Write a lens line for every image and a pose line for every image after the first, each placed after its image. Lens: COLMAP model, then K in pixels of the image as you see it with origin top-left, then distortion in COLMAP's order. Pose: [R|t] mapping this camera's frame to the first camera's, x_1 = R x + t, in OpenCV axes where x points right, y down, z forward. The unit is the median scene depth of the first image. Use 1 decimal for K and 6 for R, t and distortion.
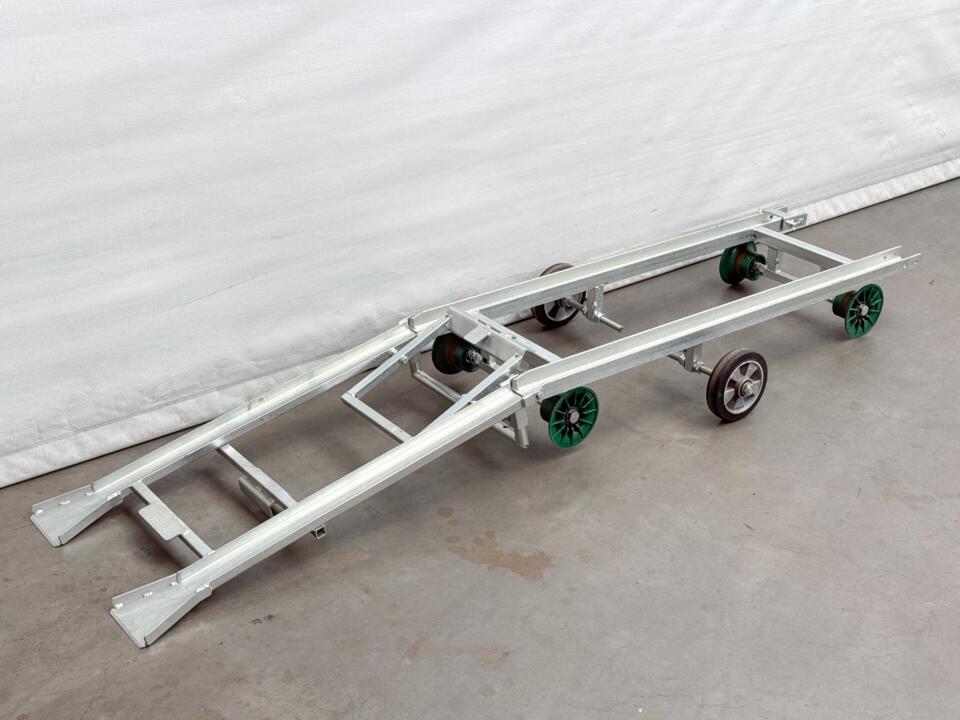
lens RADIAL K [[1324.0, 0, 475.4], [0, 1324.0, 373.3], [0, 0, 1]] dist [0.194230, -0.396973]
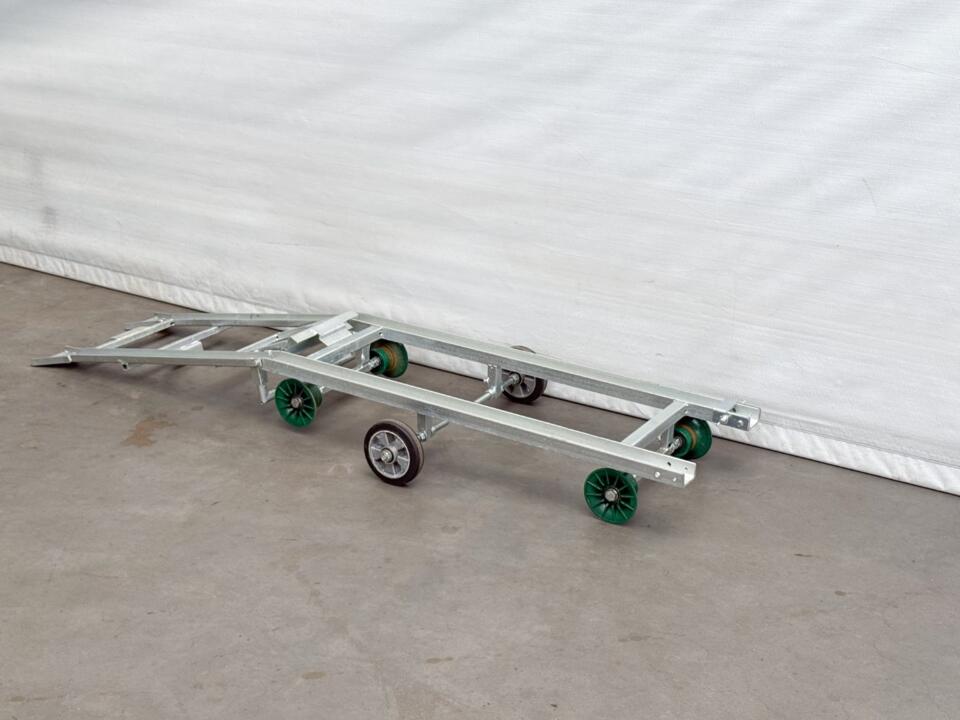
lens RADIAL K [[1324.0, 0, 475.4], [0, 1324.0, 373.3], [0, 0, 1]] dist [0.194230, -0.396973]
pose [[0.340462, 0.348160, -0.873424, 1.160718], [-0.430599, 0.883518, 0.184336, -0.282566], [0.835865, 0.313337, 0.450722, 0.530577]]
